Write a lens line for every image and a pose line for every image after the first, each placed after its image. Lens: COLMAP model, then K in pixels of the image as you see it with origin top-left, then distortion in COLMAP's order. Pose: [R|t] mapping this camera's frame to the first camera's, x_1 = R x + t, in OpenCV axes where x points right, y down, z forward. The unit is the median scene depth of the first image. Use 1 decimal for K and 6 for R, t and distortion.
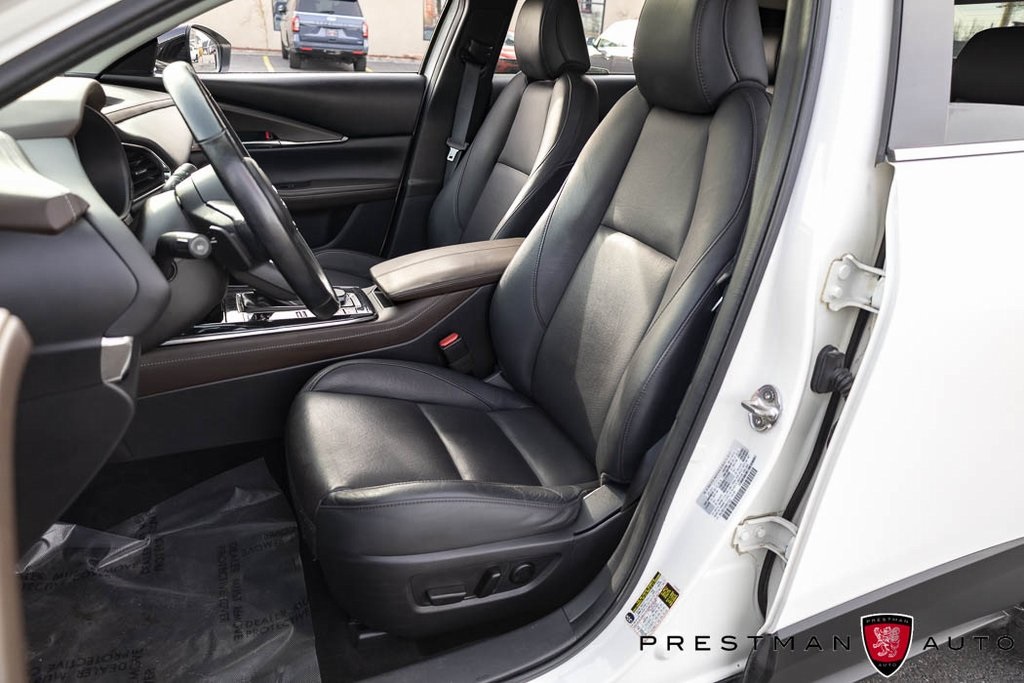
lens RADIAL K [[666.6, 0, 516.8], [0, 666.6, 343.4], [0, 0, 1]] dist [0.002300, 0.005348]
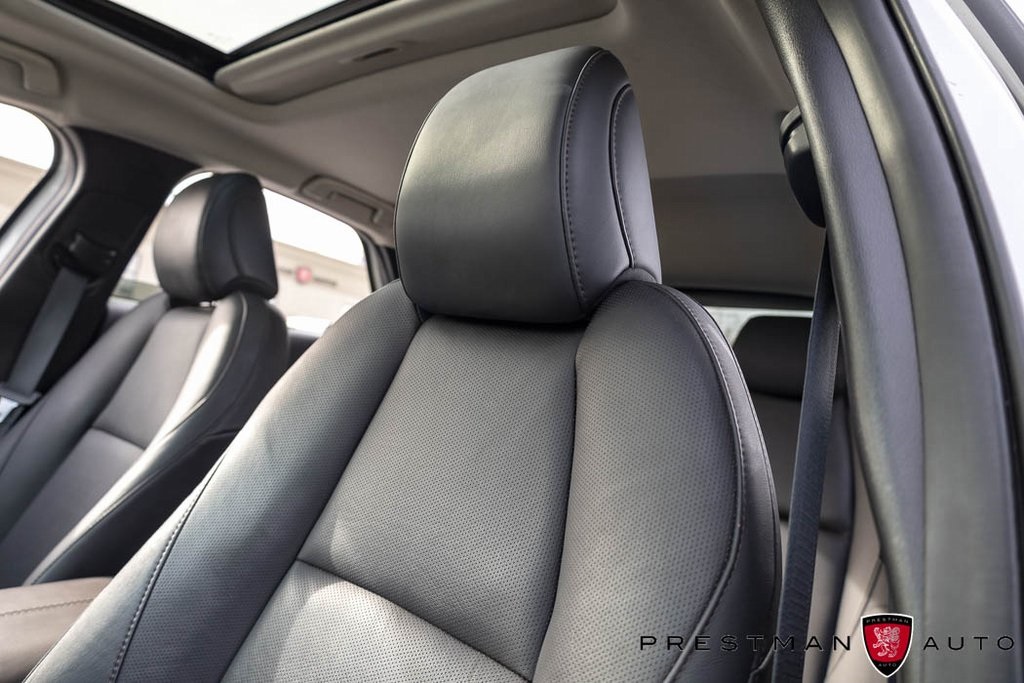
lens RADIAL K [[666.6, 0, 520.5], [0, 666.6, 339.2], [0, 0, 1]] dist [0.002300, 0.005348]
pose [[0.880267, 0.130150, 0.456279, 0.028200], [0.077580, 0.909222, -0.409020, -0.093554], [-0.468093, 0.395445, 0.790261, 0.413405]]
